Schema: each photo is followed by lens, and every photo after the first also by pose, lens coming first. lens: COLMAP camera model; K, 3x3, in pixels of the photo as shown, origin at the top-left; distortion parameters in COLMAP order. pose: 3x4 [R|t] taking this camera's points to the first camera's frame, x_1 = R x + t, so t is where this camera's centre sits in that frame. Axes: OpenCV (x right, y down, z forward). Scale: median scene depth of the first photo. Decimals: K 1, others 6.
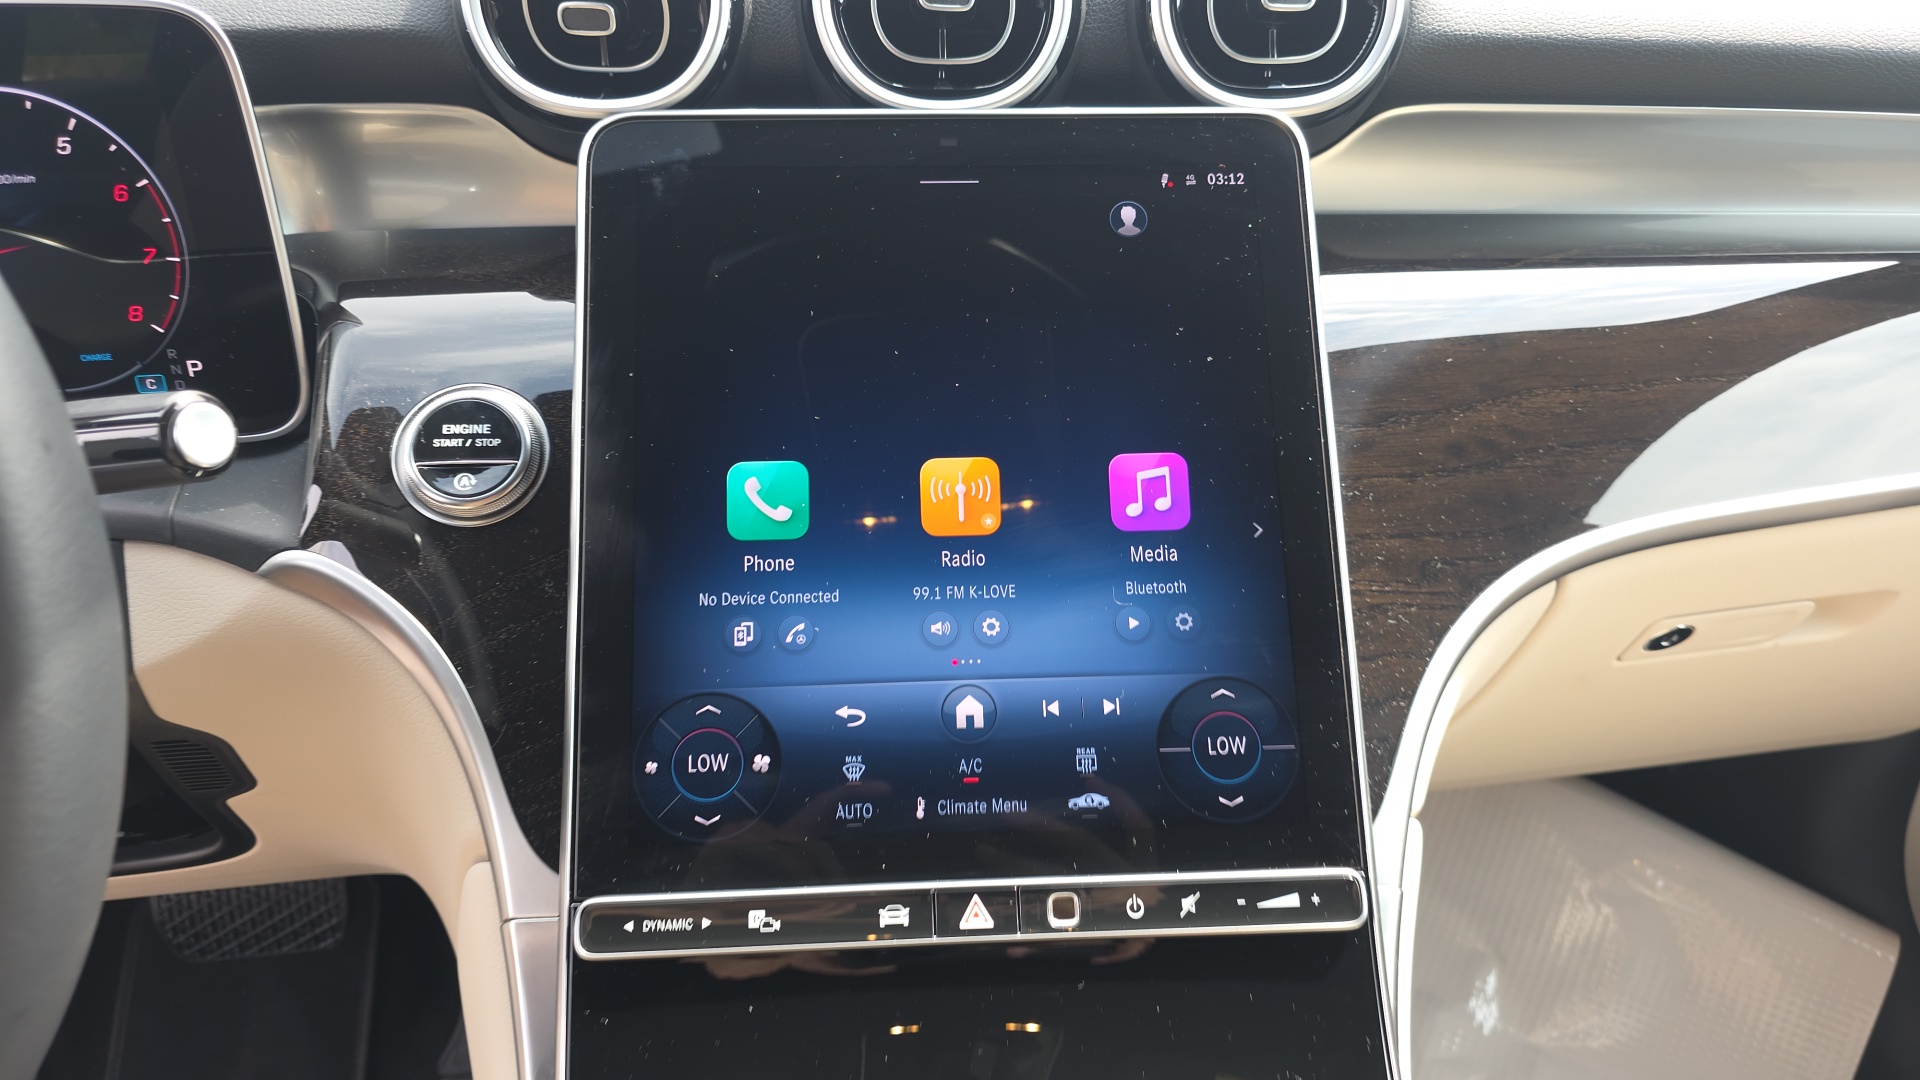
lens RADIAL K [[1490.9, 0, 960.3], [0, 1490.9, 509.2], [0, 0, 1]] dist [0.120208, -0.160192]
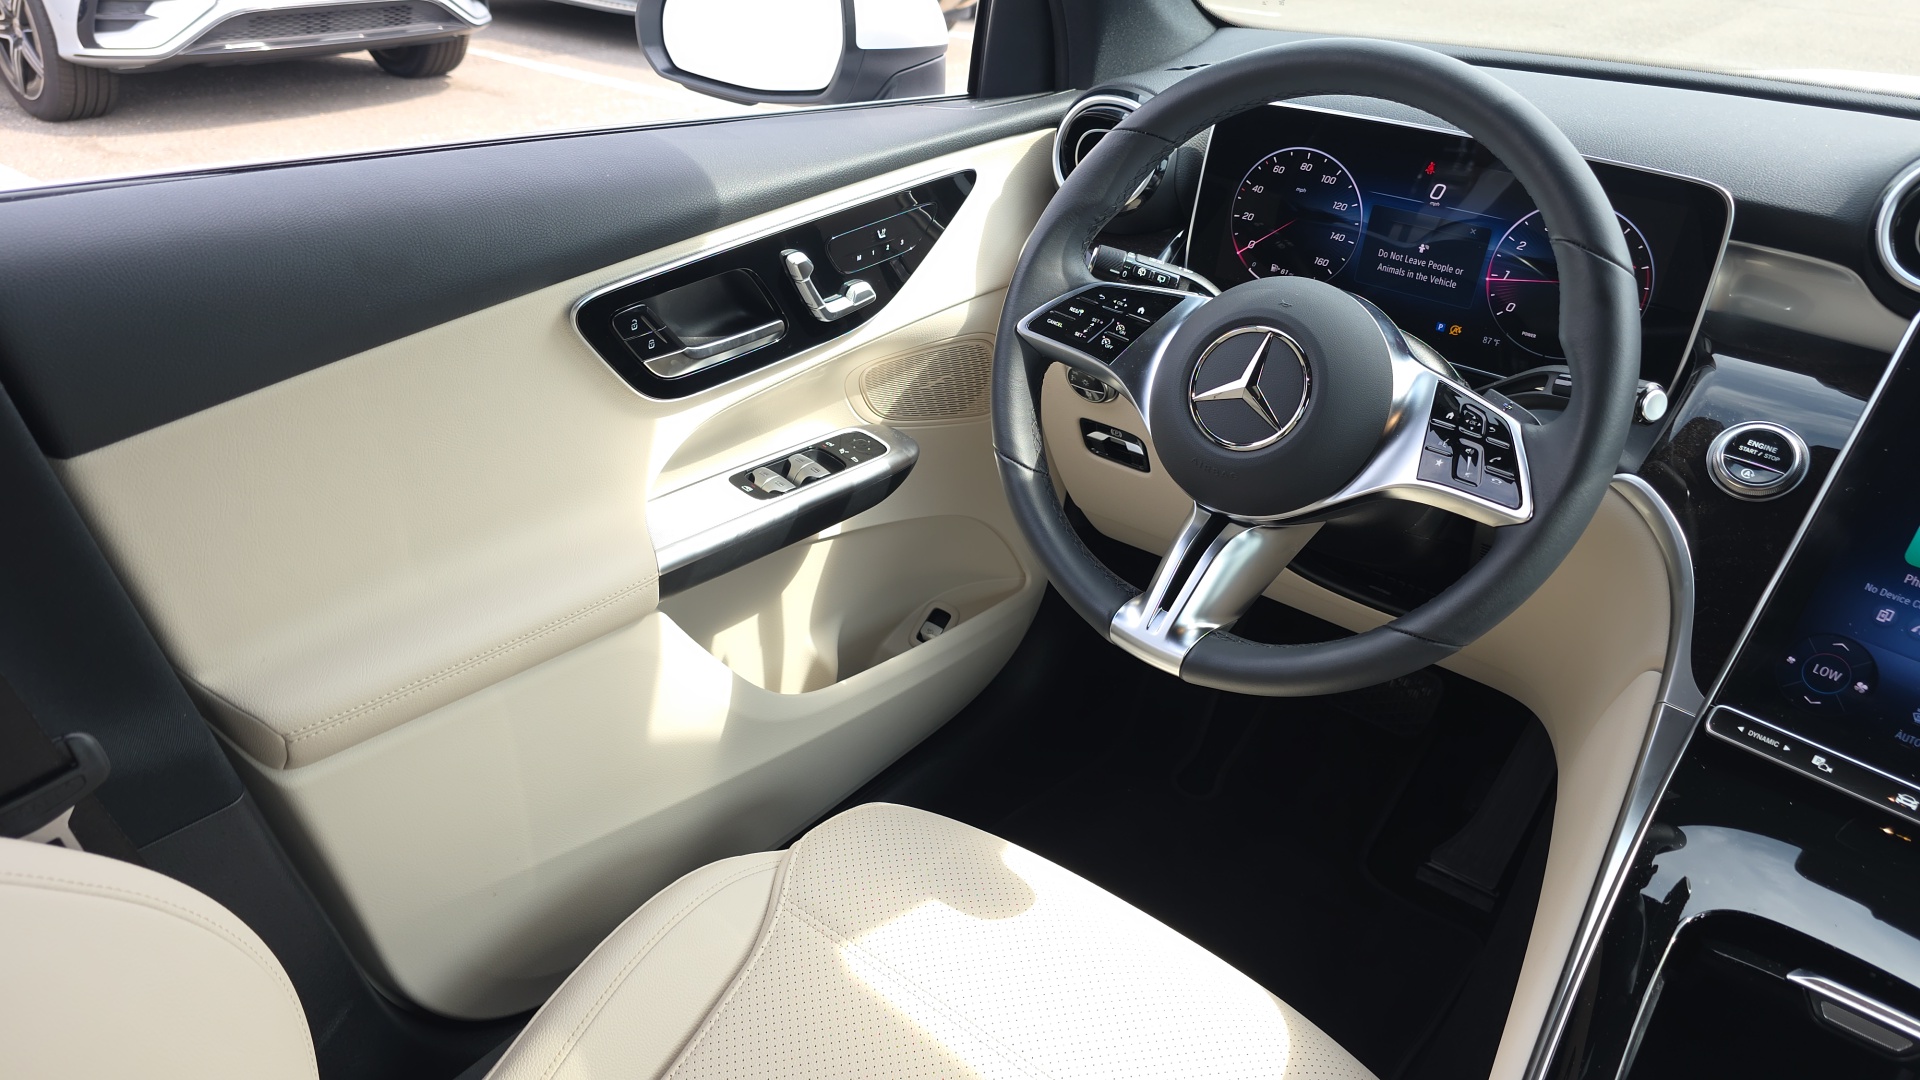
lens RADIAL K [[1319.9, 0, 914.6], [0, 1319.9, 536.0], [0, 0, 1]] dist [-0.000824, -0.020131]
pose [[0.636129, 0.385834, -0.668185, 0.099786], [-0.360325, 0.914314, 0.184919, 0.112418], [0.682280, 0.123132, 0.720648, -0.733487]]
